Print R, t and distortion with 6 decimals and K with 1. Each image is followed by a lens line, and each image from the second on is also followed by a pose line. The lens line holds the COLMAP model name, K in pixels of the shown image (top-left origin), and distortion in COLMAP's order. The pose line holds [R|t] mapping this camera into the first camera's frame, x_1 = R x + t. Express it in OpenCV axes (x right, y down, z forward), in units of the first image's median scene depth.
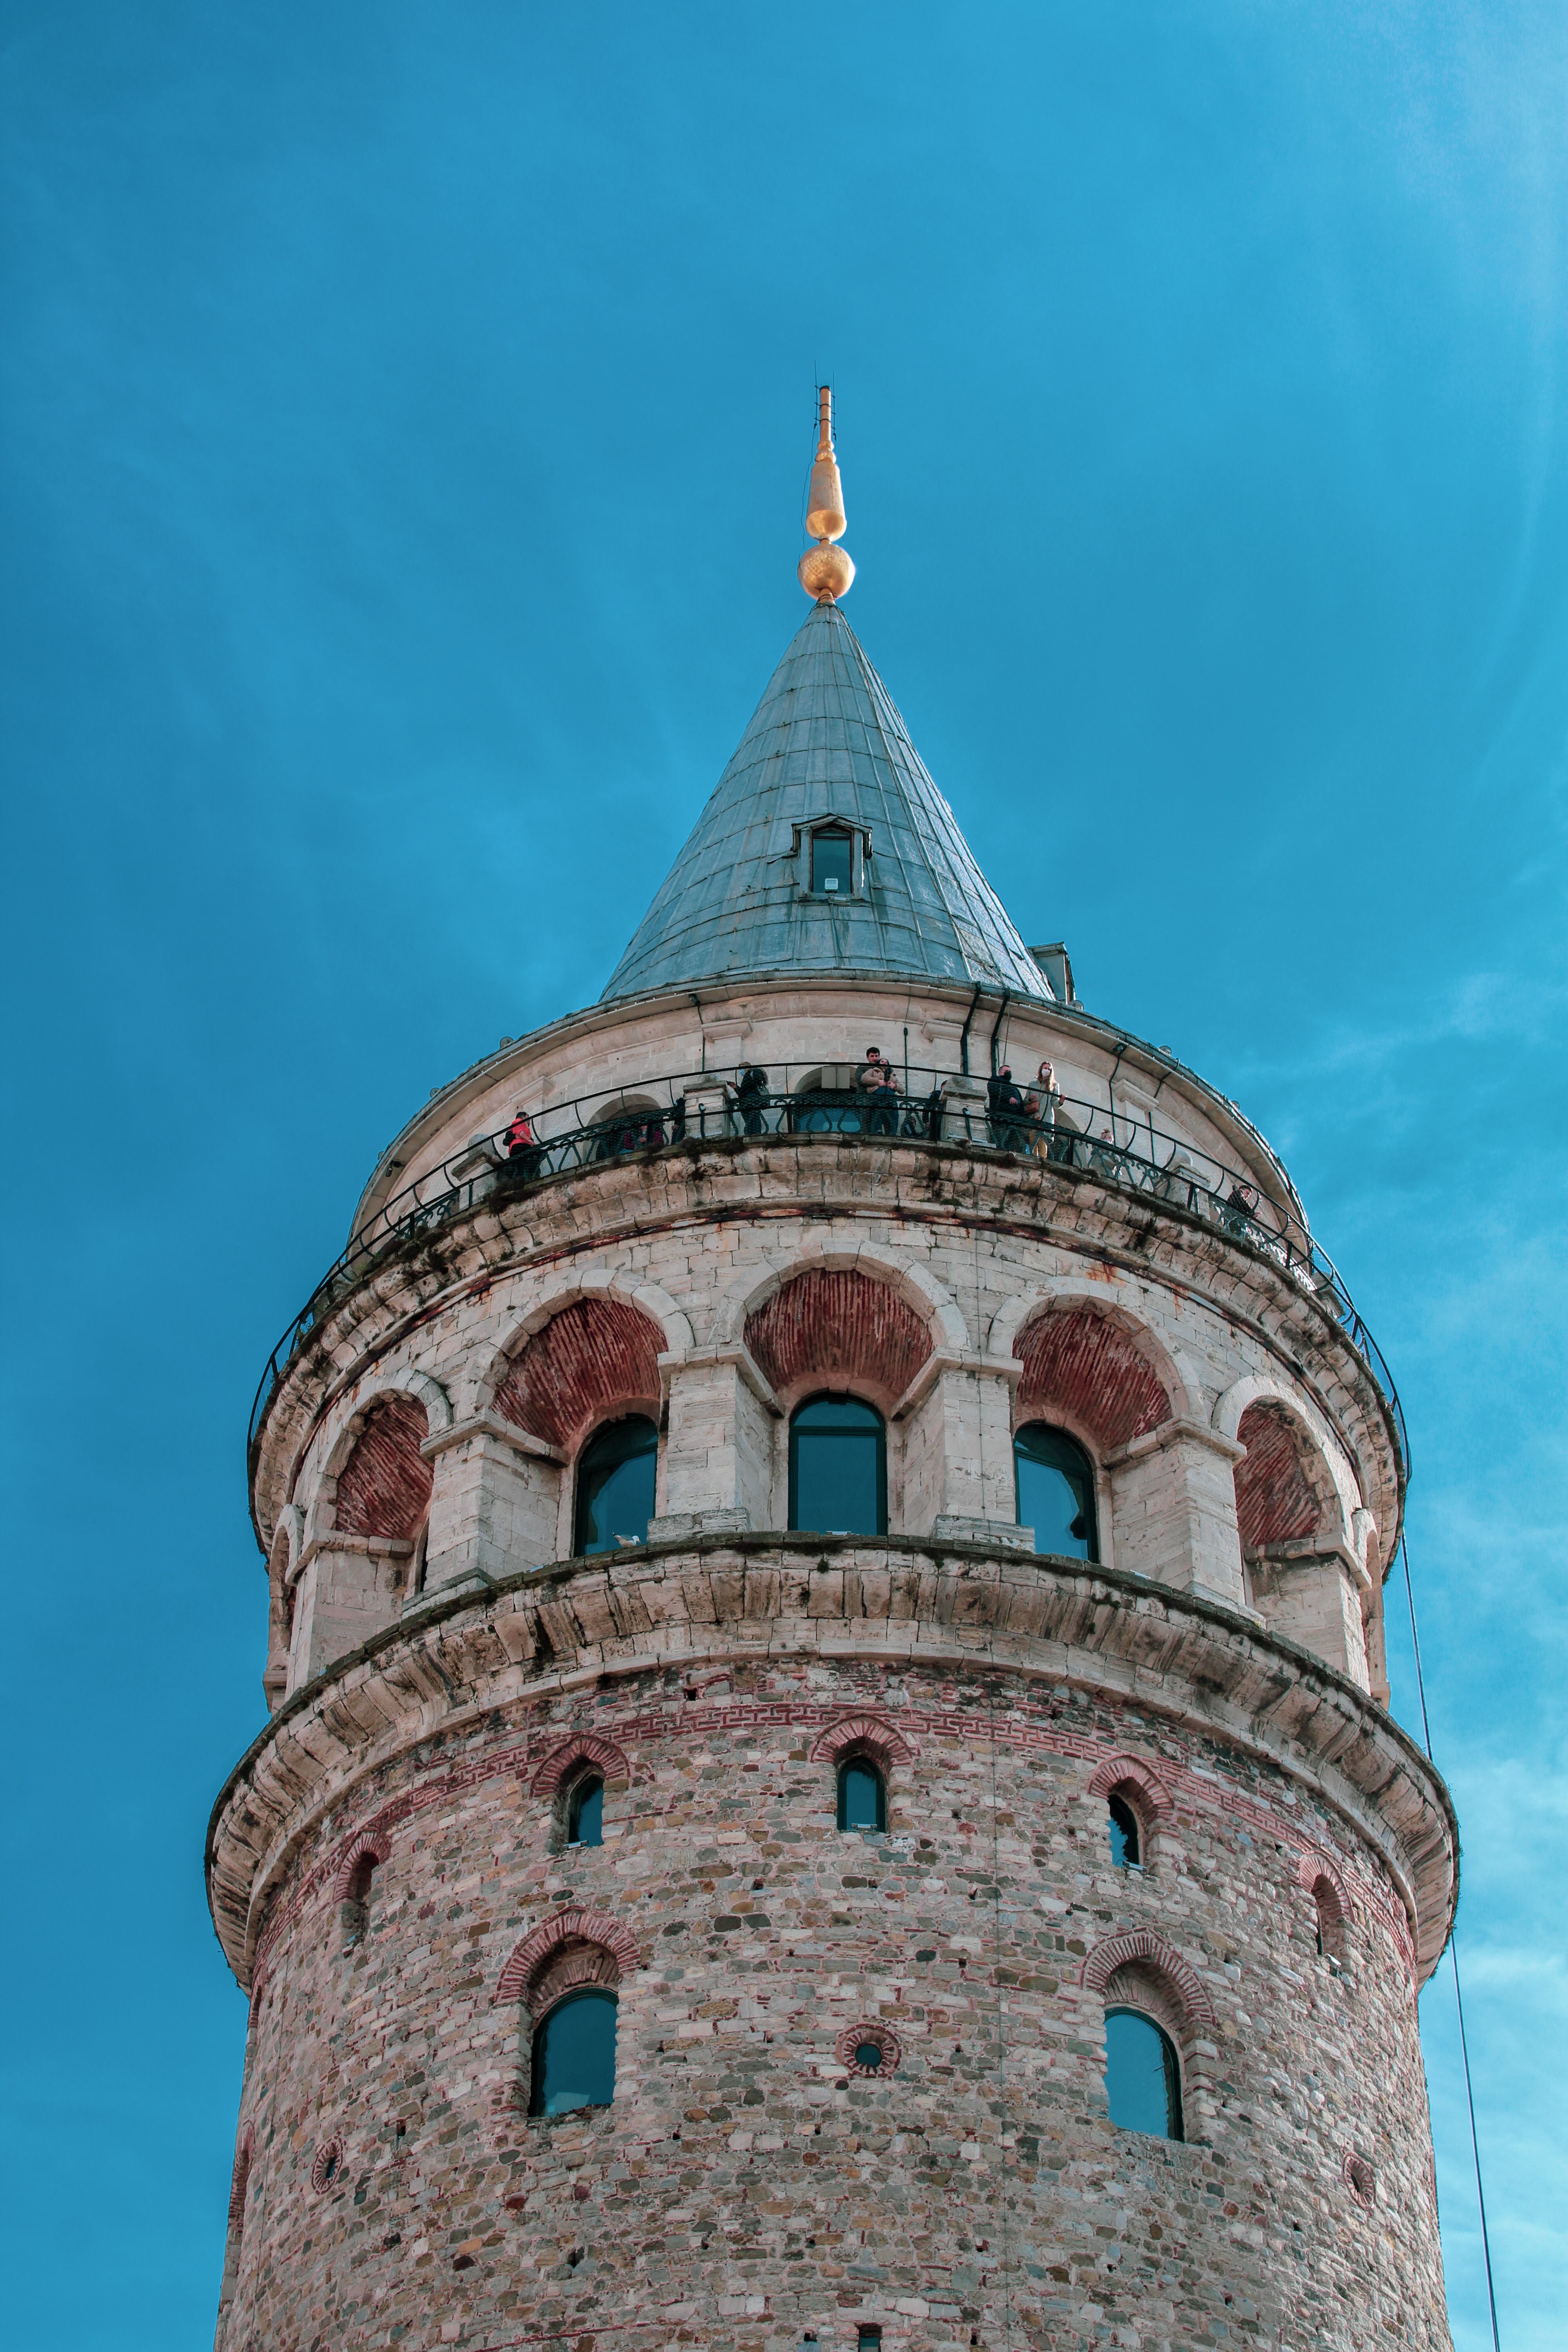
lens RADIAL K [[4021.2, 0, 784.0], [0, 4021.2, 1176.0], [0, 0, 1]] dist [-0.002496, 0.094128]
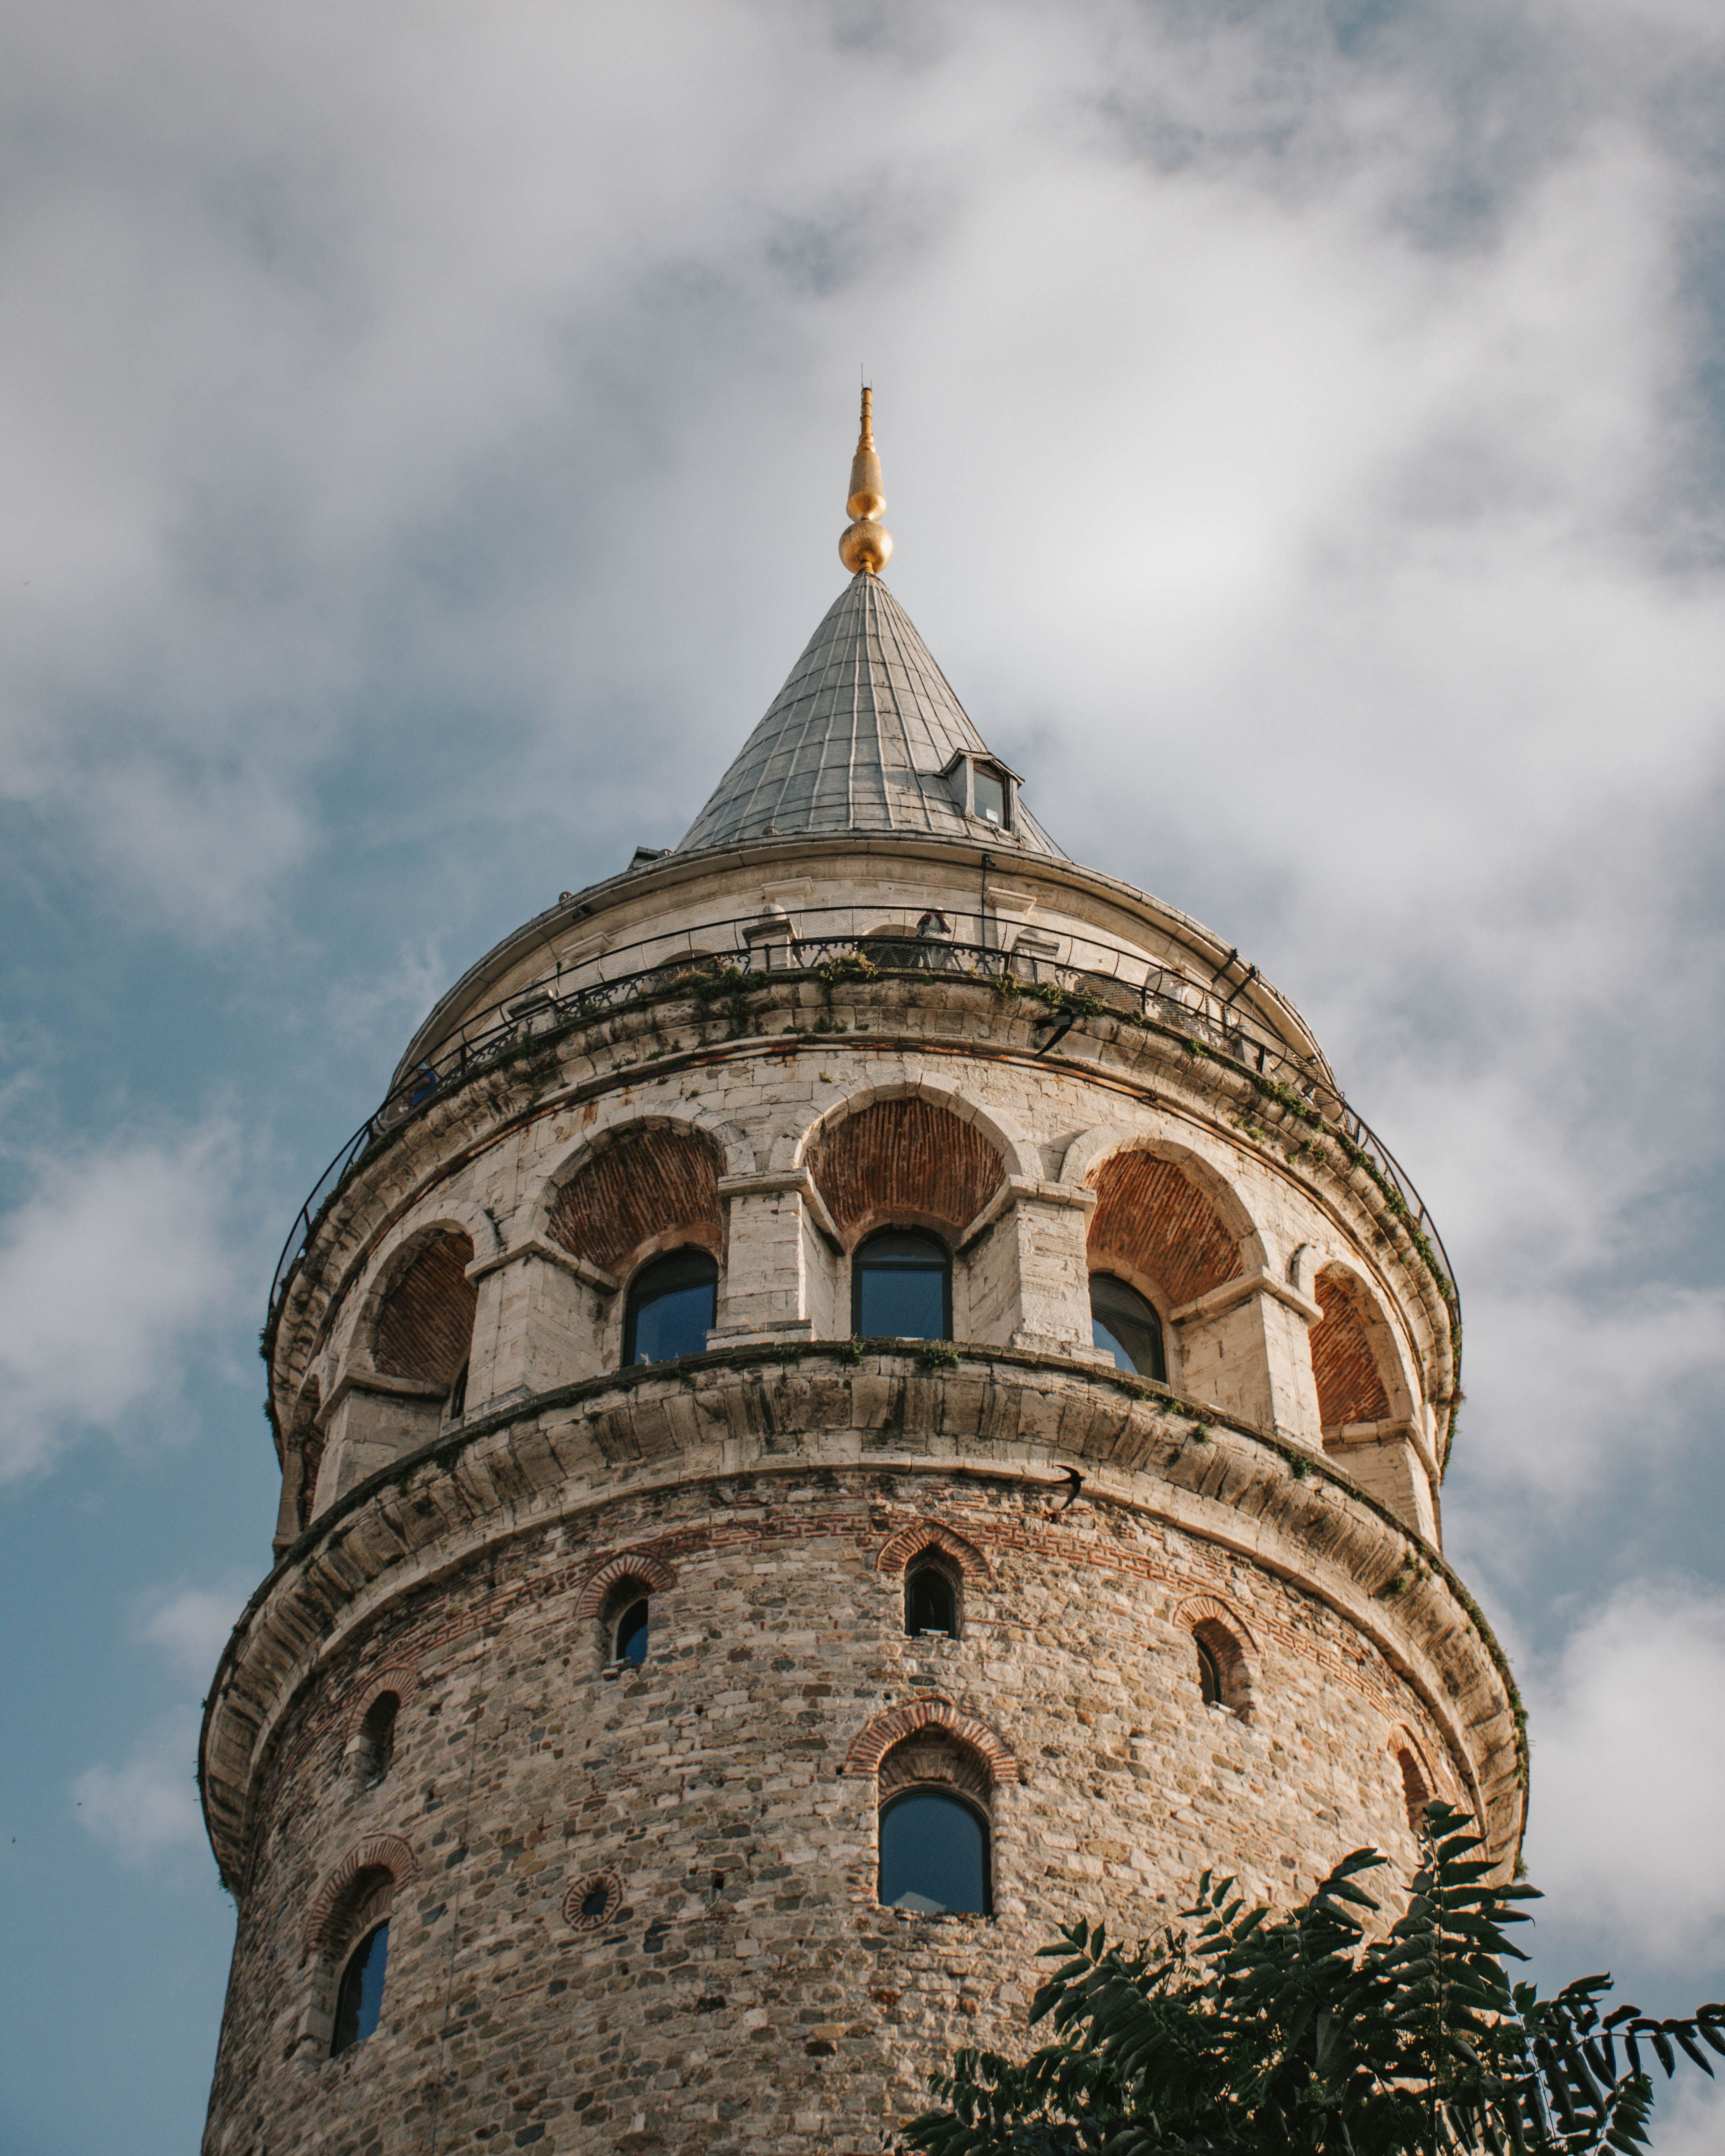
lens RADIAL K [[3654.9, 0, 862.5], [0, 3654.9, 1078.0], [0, 0, 1]] dist [0.346005, -0.098223]
pose [[0.875460, 0.353238, 0.329836, -0.382342], [-0.322059, 0.935268, -0.146806, 0.173048], [-0.360343, 0.022296, 0.932553, 0.209693]]
